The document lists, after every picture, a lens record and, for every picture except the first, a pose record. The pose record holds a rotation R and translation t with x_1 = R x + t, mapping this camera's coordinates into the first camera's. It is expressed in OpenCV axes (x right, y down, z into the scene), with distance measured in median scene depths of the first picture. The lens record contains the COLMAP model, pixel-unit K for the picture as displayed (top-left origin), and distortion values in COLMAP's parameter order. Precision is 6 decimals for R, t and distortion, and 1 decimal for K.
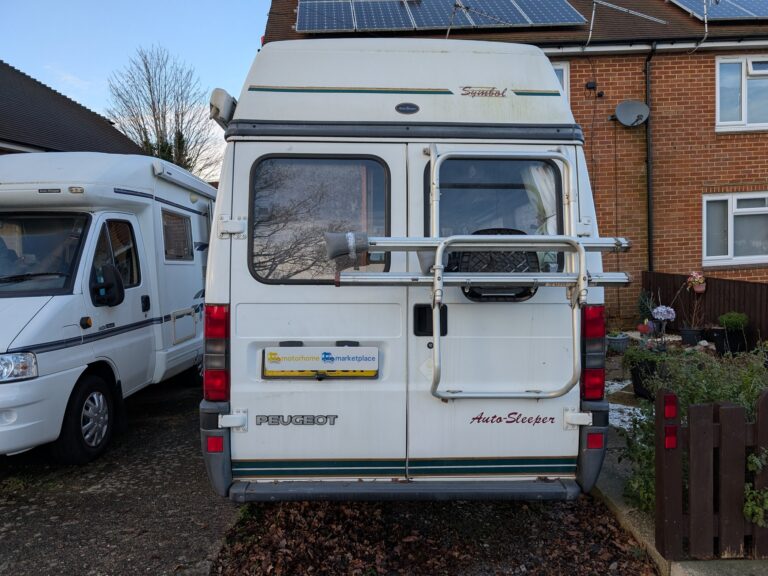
lens RADIAL K [[550.0, 0, 384.0], [0, 550.0, 288.0], [0, 0, 1]] dist [0.006786, 0.002709]
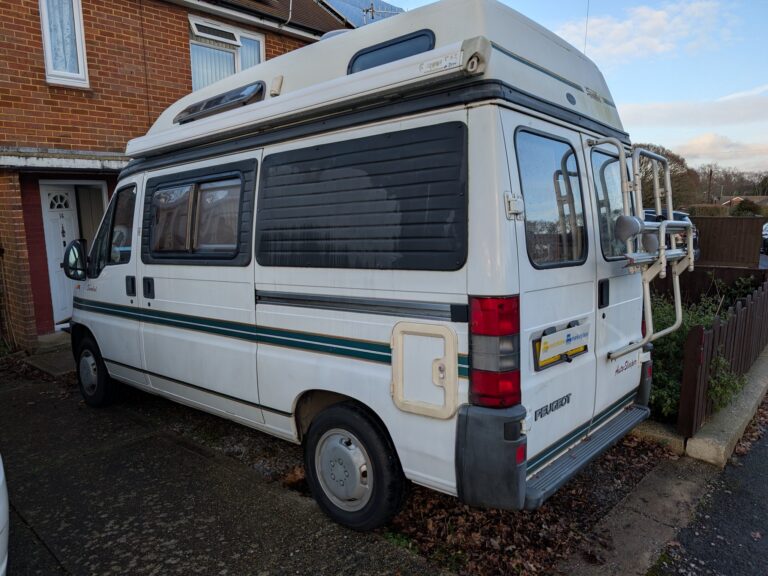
lens RADIAL K [[550.0, 0, 384.0], [0, 550.0, 288.0], [0, 0, 1]] dist [0.006786, 0.002709]
pose [[0.683339, -0.074218, 0.726319, -1.035234], [0.035524, 0.997021, 0.068457, -0.047211], [-0.729236, -0.020978, 0.683940, 0.539071]]
